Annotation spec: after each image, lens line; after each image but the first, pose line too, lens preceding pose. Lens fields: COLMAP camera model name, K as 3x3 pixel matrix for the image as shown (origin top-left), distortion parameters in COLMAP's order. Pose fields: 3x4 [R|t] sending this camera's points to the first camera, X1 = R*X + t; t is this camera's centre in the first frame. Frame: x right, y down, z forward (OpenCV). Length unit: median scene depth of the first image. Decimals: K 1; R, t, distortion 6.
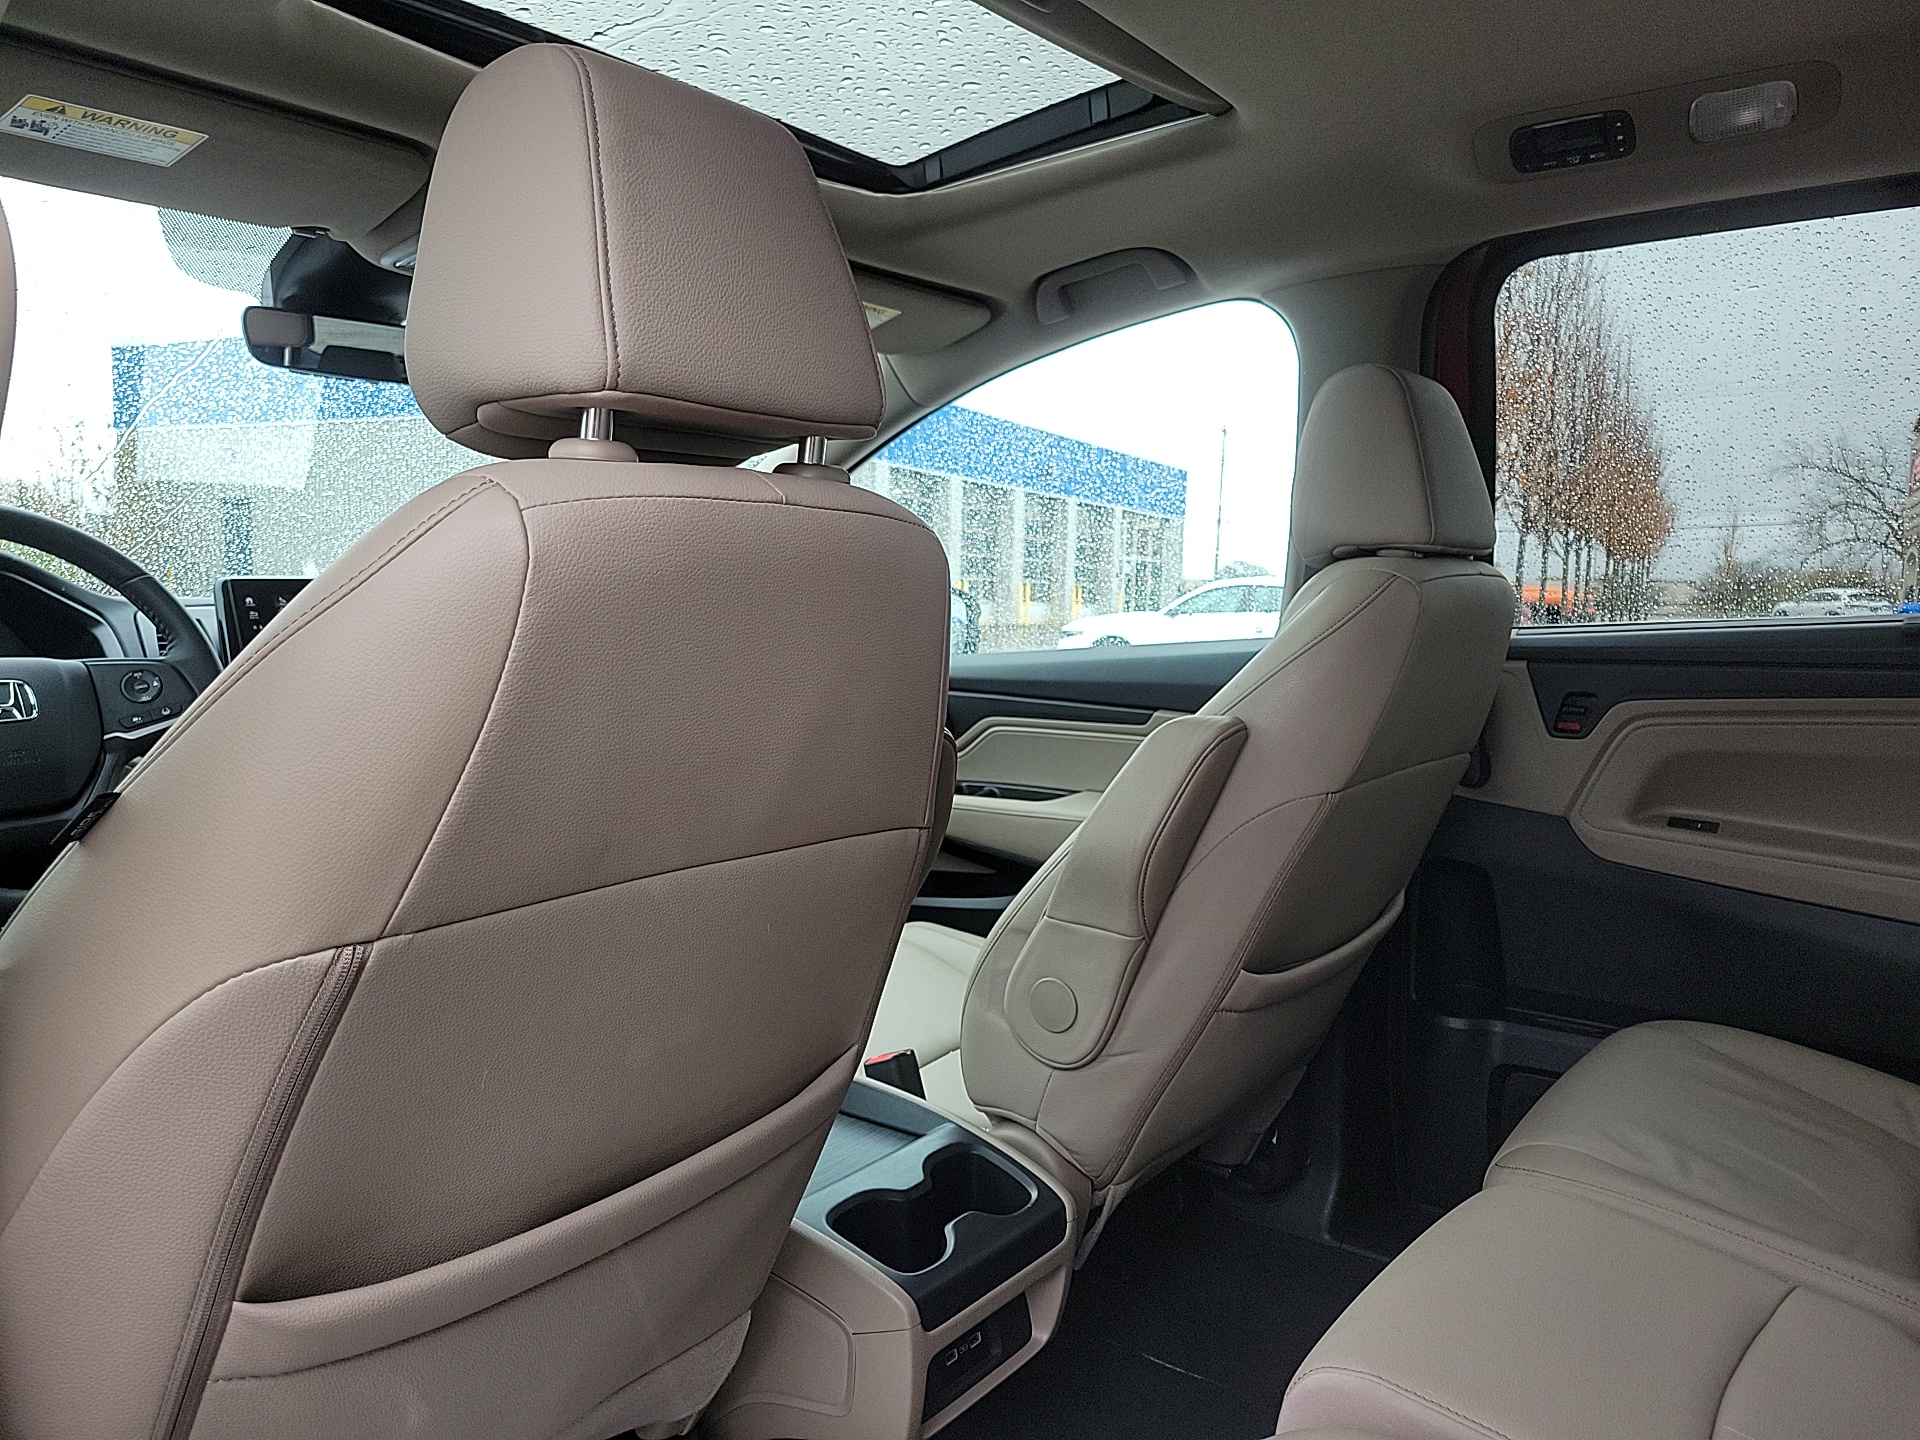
lens RADIAL K [[1441.0, 0, 948.7], [0, 1441.0, 711.8], [0, 0, 1]] dist [0.039620, -0.031652]
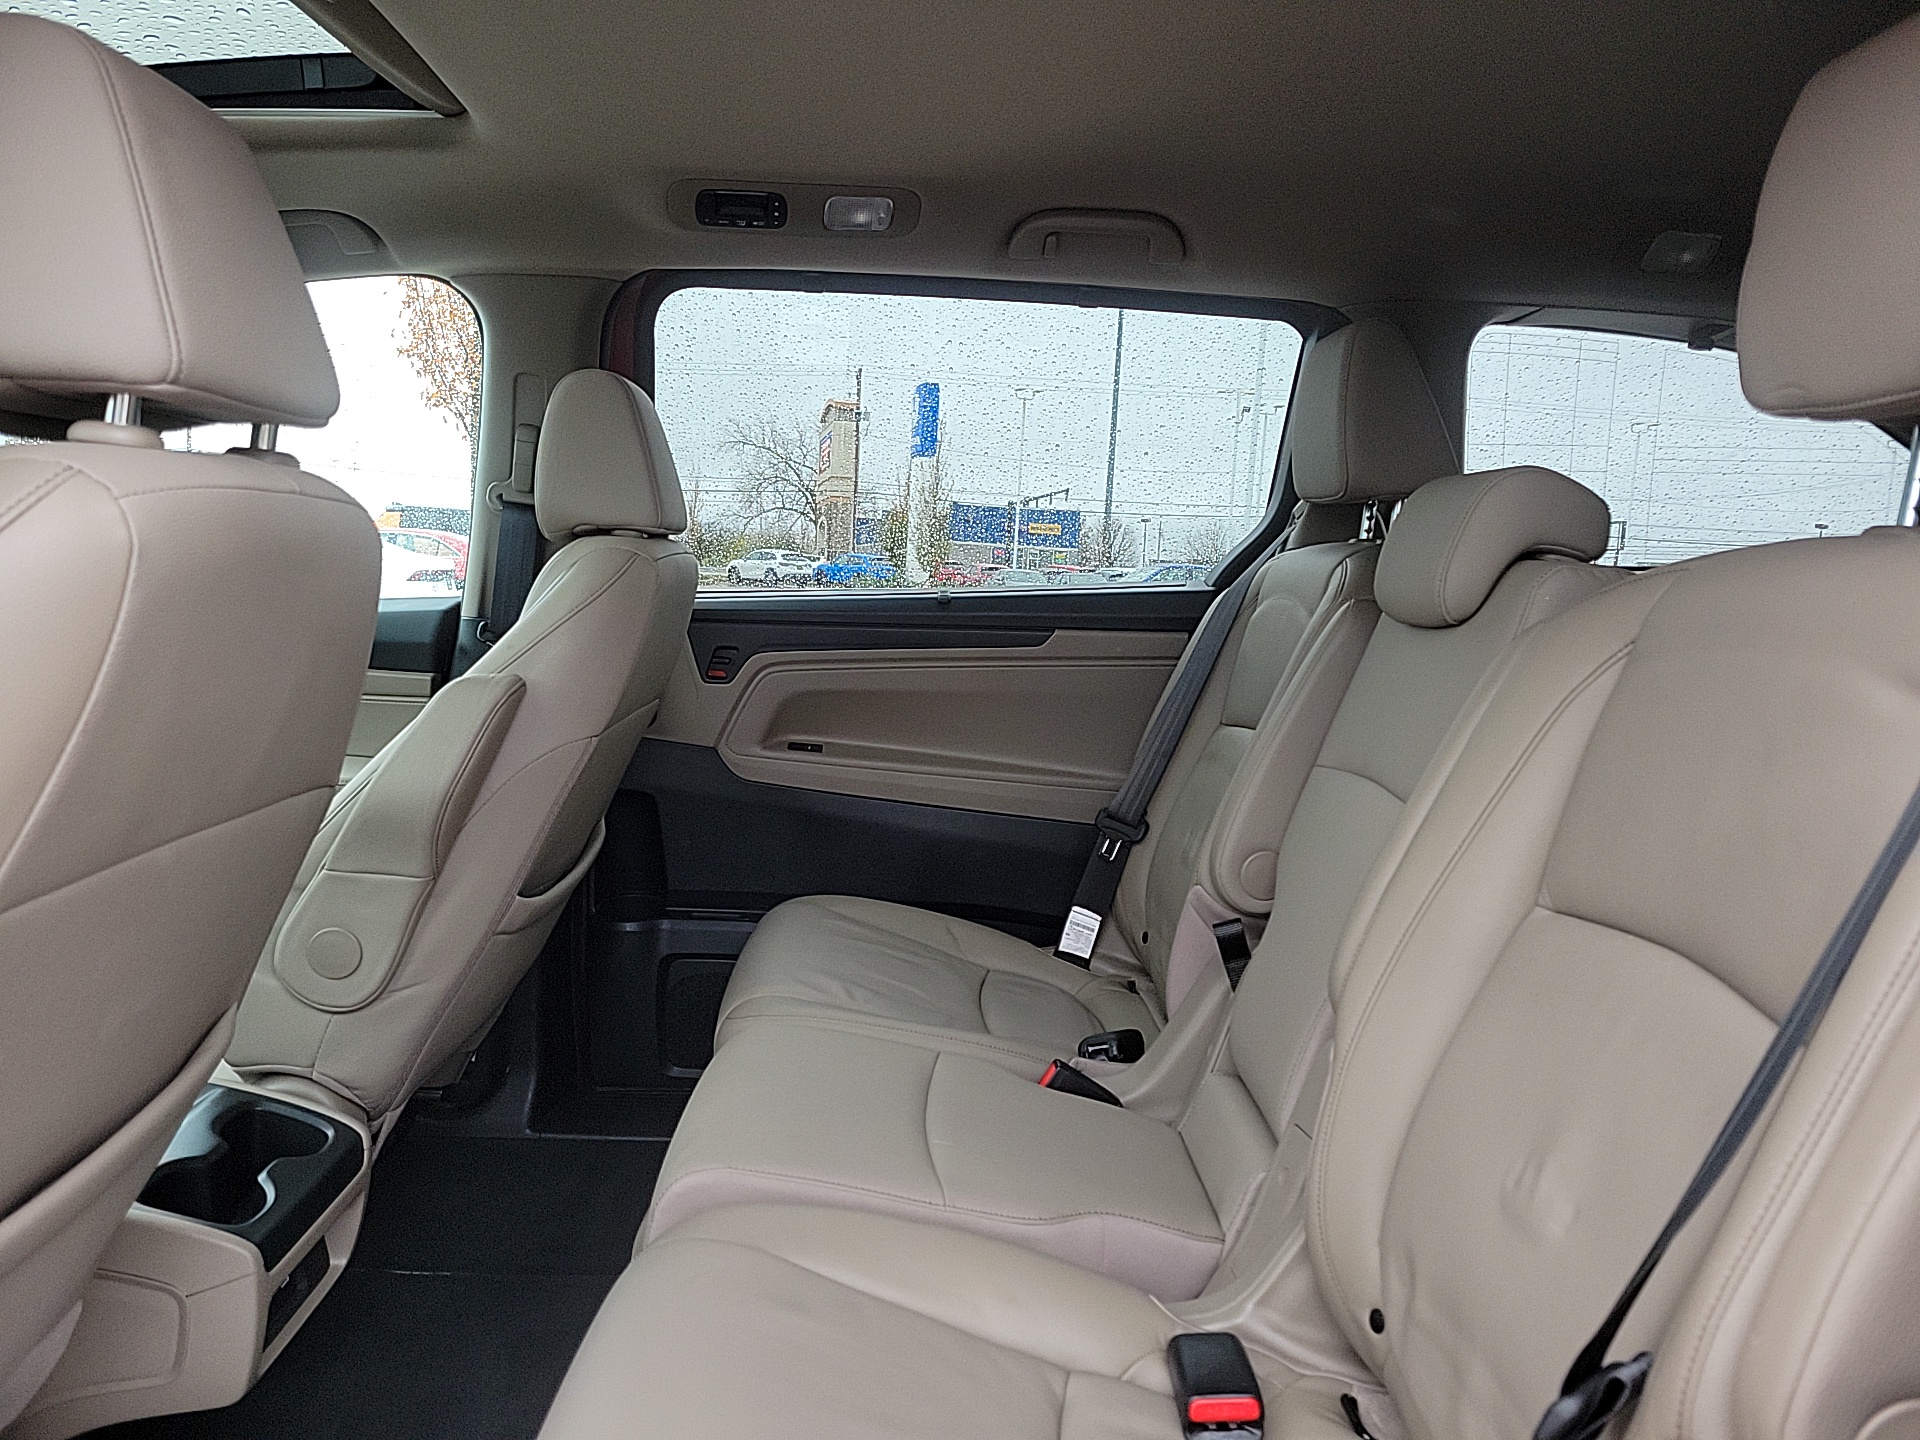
lens RADIAL K [[1418.6, 0, 960.0], [0, 1418.6, 720.0], [0, 0, 1]] dist [0.042015, -0.004541]
pose [[0.777555, -0.045585, 0.627161, -0.219494], [0.018366, 0.998590, 0.049812, -0.009204], [-0.628547, -0.027213, 0.777295, -0.089600]]
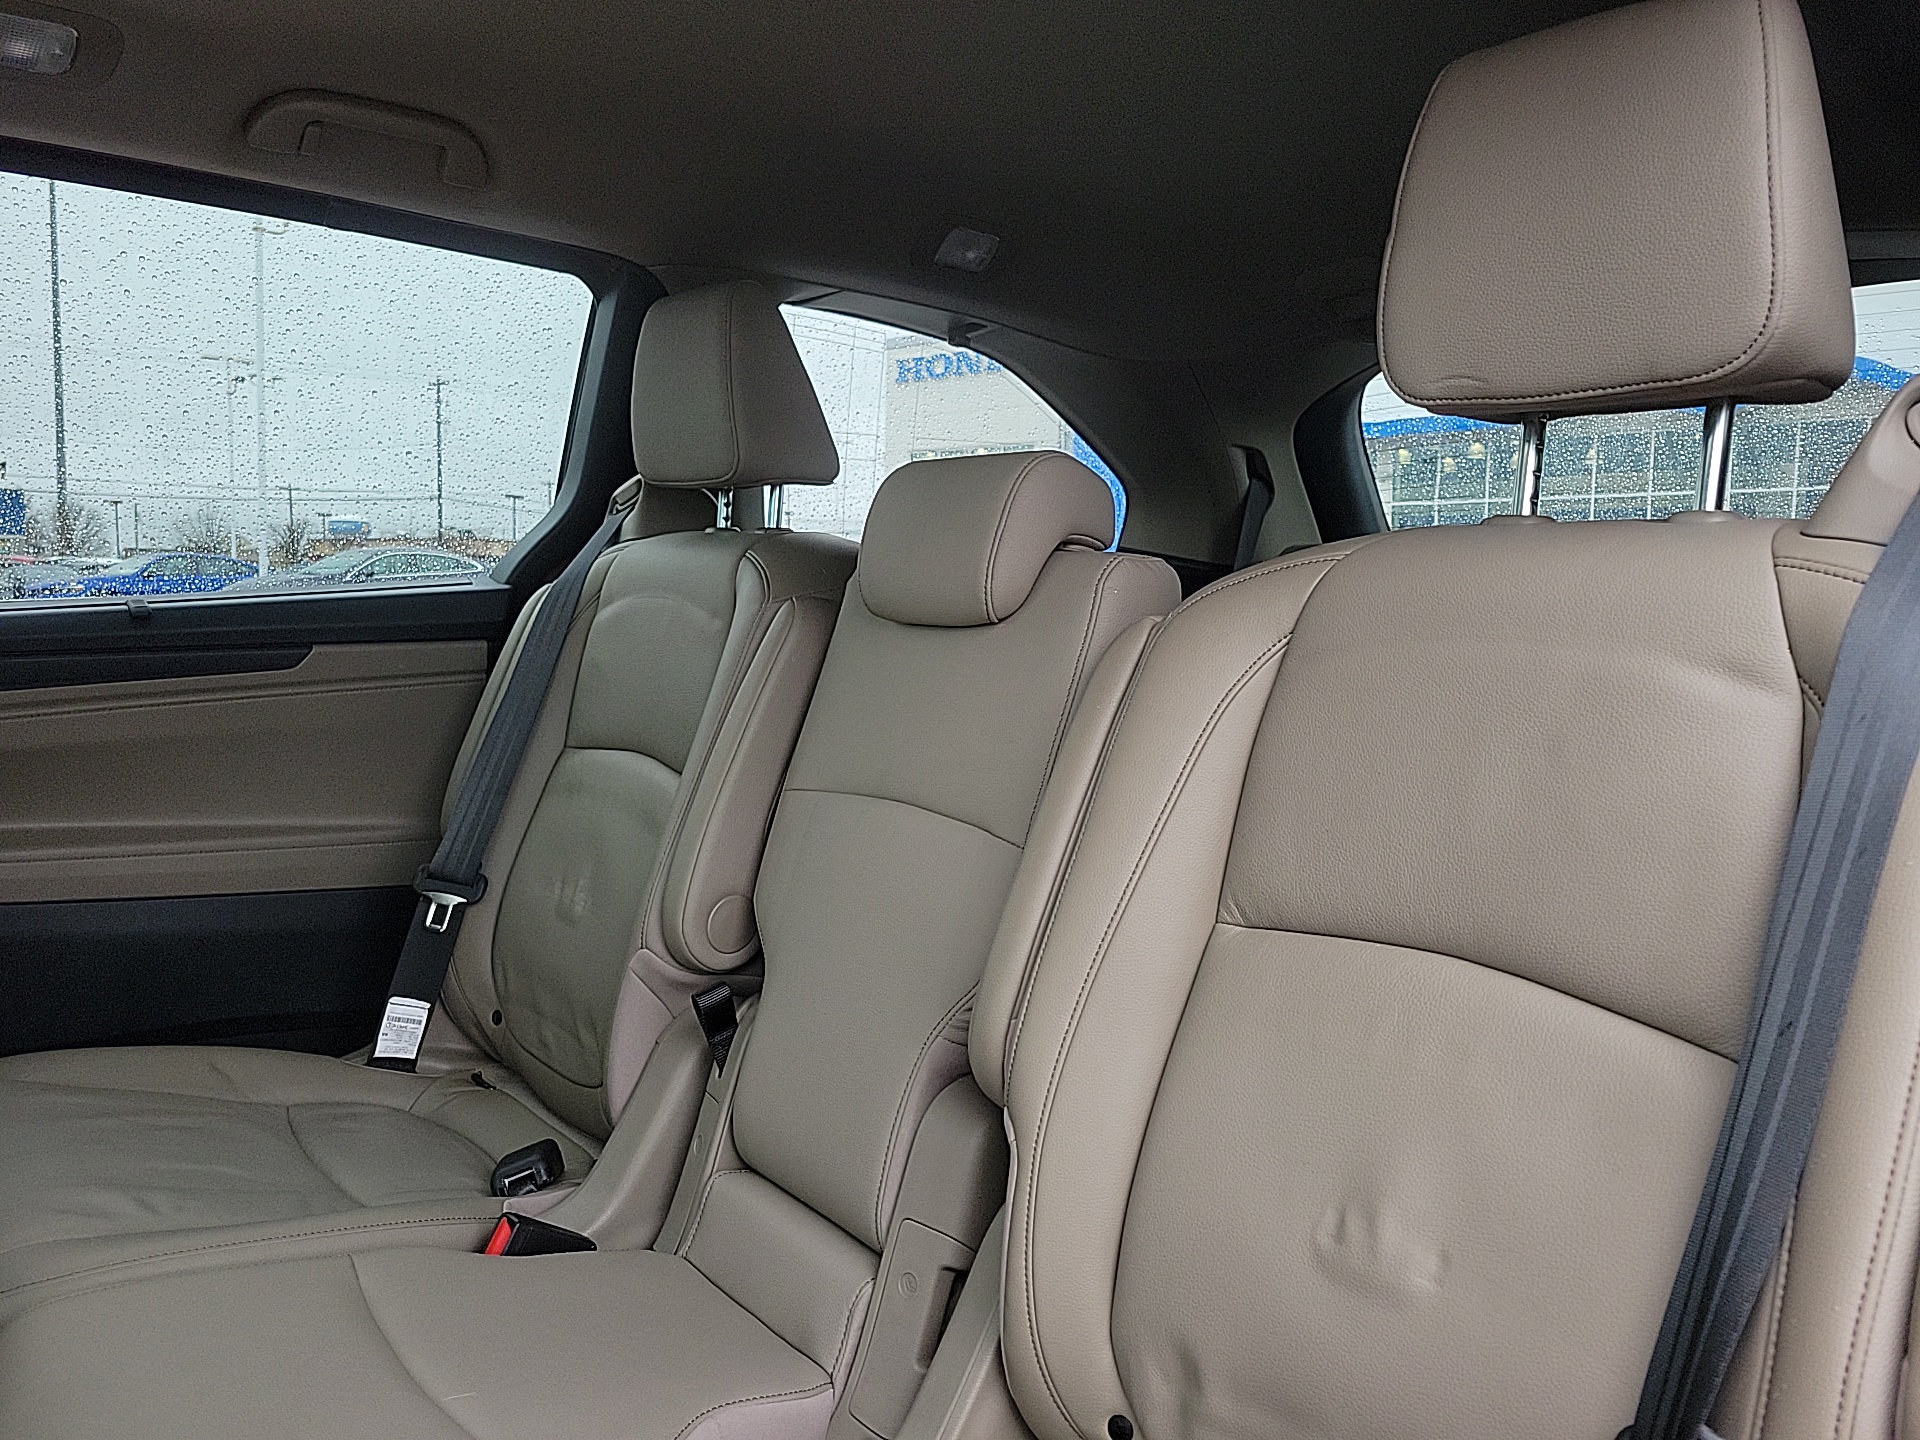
lens RADIAL K [[1416.7, 0, 958.5], [0, 1416.7, 708.6], [0, 0, 1]] dist [0.054162, -0.041305]
pose [[0.227356, -0.095059, 0.969161, -0.210936], [0.067397, 0.994374, 0.081721, -0.037312], [-0.971477, 0.046739, 0.232484, 0.243159]]
